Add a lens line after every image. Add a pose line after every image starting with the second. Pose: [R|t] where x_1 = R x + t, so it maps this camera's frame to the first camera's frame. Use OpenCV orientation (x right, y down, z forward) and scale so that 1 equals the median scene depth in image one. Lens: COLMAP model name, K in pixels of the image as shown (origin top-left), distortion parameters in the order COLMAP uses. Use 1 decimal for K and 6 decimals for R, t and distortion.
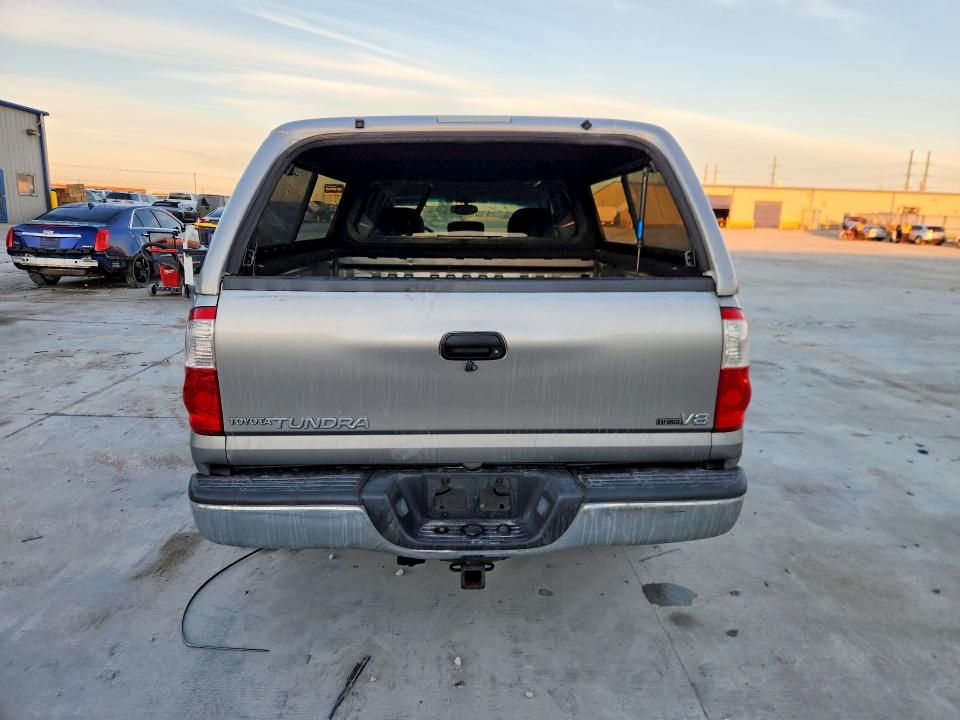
lens RADIAL K [[644.2, 0, 480.0], [0, 644.2, 360.0], [0, 0, 1]] dist [0.026190, -0.001111]
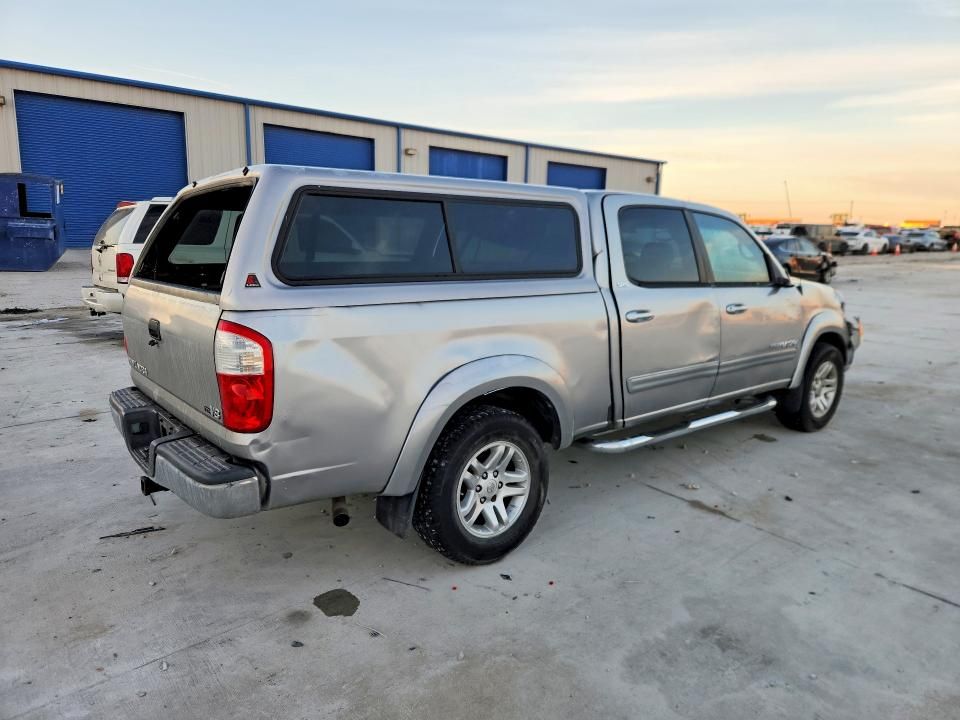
lens RADIAL K [[644.2, 0, 480.0], [0, 644.2, 360.0], [0, 0, 1]] dist [0.026190, -0.001111]
pose [[0.598885, 0.134442, -0.789470, 1.116298], [-0.169528, 0.984750, 0.039094, -0.093864], [0.782686, 0.110424, 0.612543, 0.468901]]
